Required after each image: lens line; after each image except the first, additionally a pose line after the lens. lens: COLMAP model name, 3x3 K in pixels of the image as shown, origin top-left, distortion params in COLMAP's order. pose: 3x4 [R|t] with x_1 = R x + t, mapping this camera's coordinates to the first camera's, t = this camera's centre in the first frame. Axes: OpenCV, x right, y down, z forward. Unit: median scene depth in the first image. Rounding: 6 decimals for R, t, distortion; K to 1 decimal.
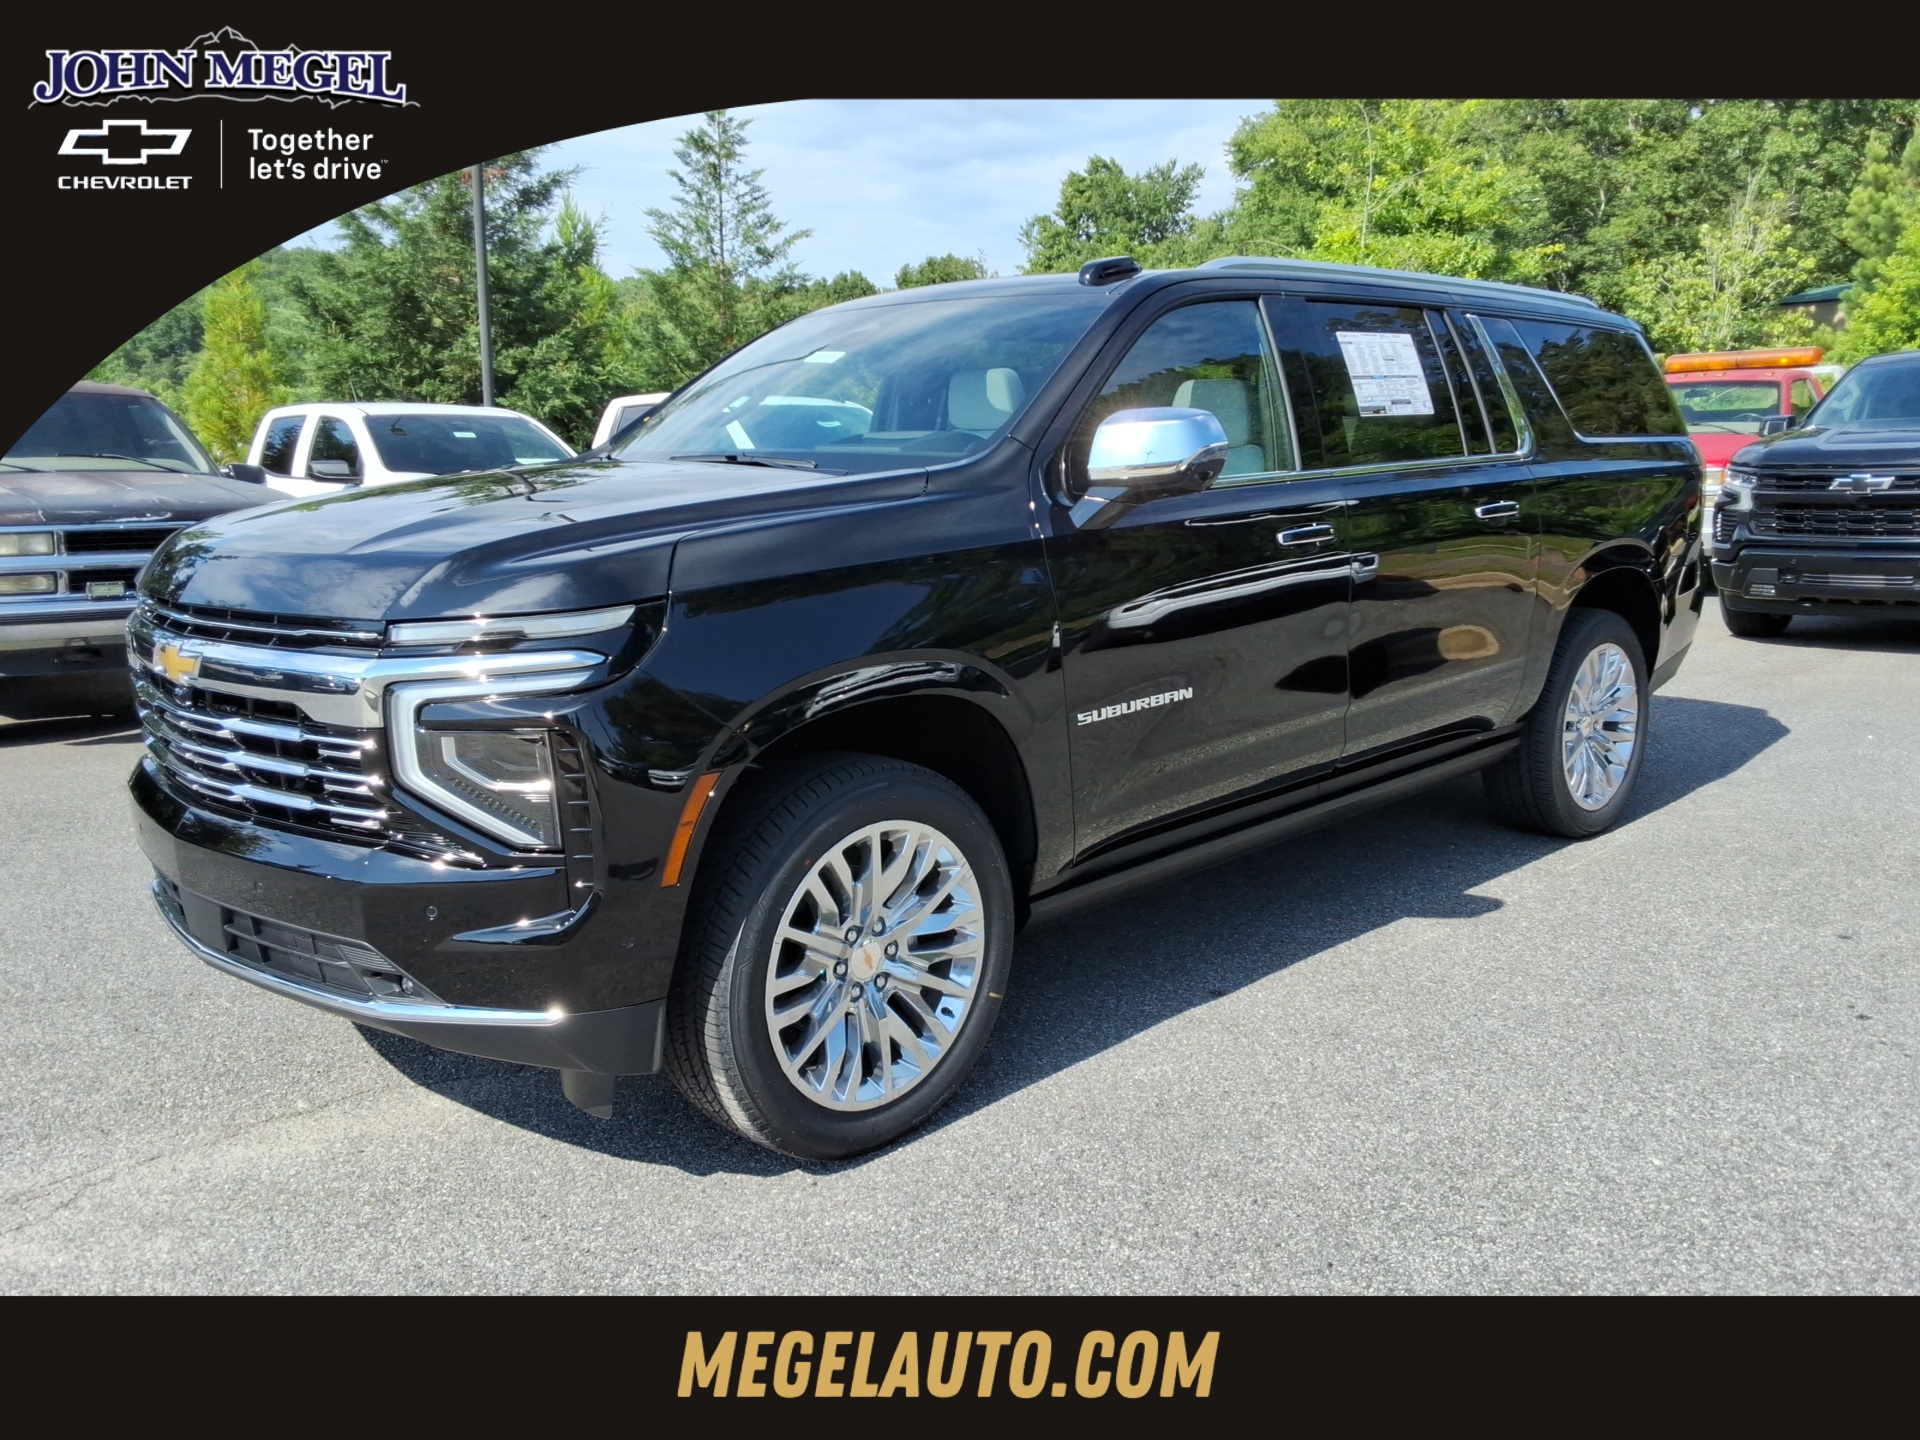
lens RADIAL K [[1574.6, 0, 964.8], [0, 1574.6, 699.8], [0, 0, 1]] dist [0.120416, -0.202790]
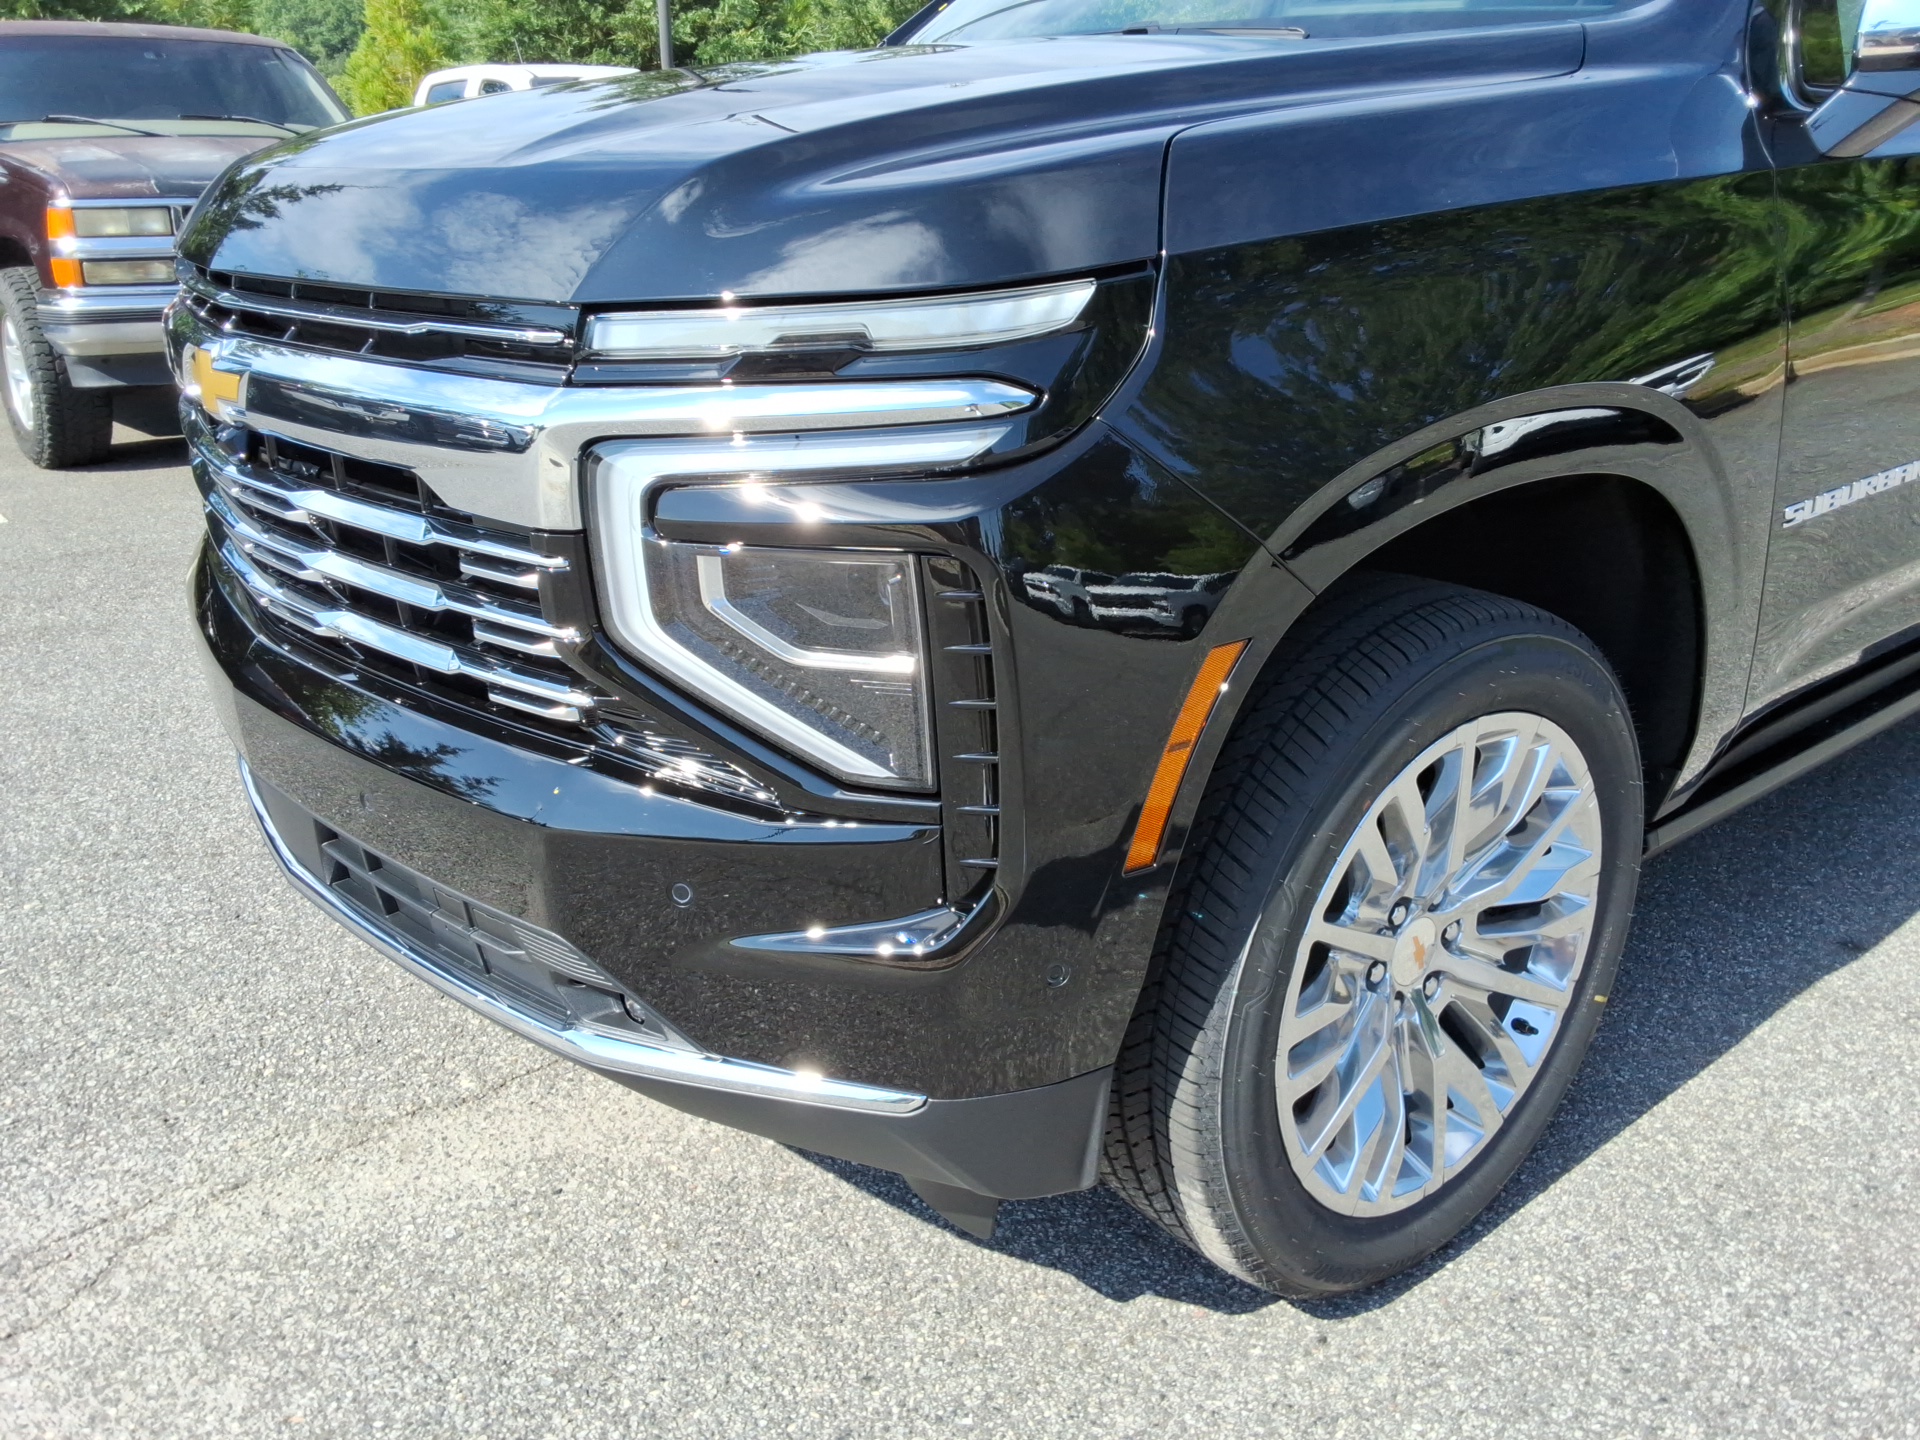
lens RADIAL K [[1568.3, 0, 960.0], [0, 1568.3, 720.0], [0, 0, 1]] dist [0.110382, -0.190271]
pose [[0.994150, 0.042443, -0.099321, -0.174308], [-0.023436, 0.982415, 0.185234, -0.016168], [0.105436, -0.181823, 0.977662, 0.463321]]
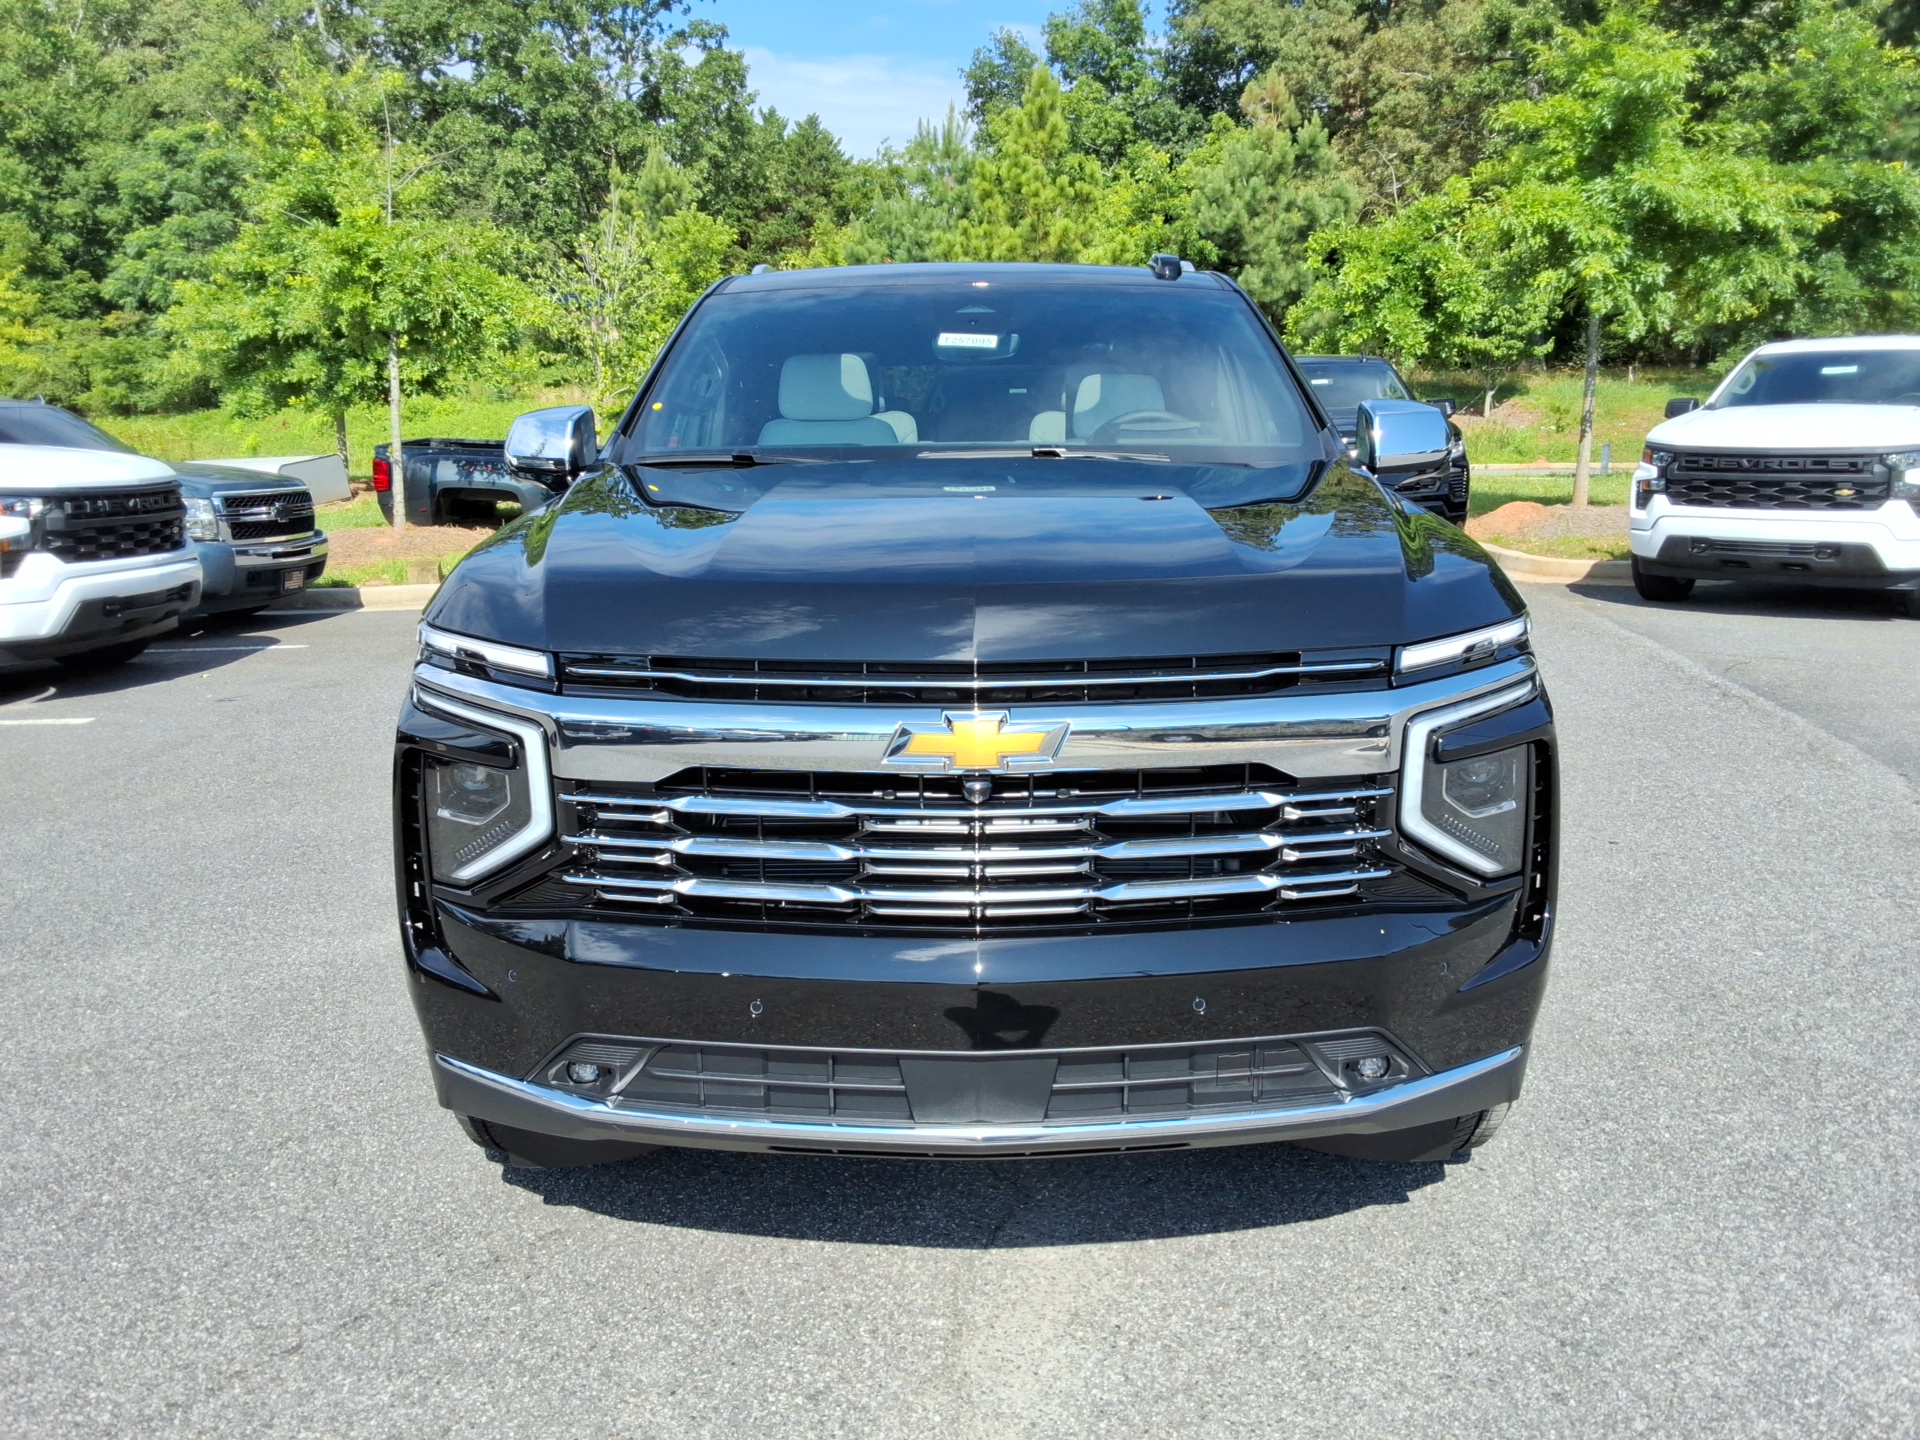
lens RADIAL K [[1574.6, 0, 964.8], [0, 1574.6, 699.8], [0, 0, 1]] dist [0.120416, -0.202790]
pose [[0.693460, -0.117644, 0.710826, -0.993220], [0.114857, 0.992013, 0.052130, -0.080001], [-0.711281, 0.045494, 0.701434, 0.501734]]
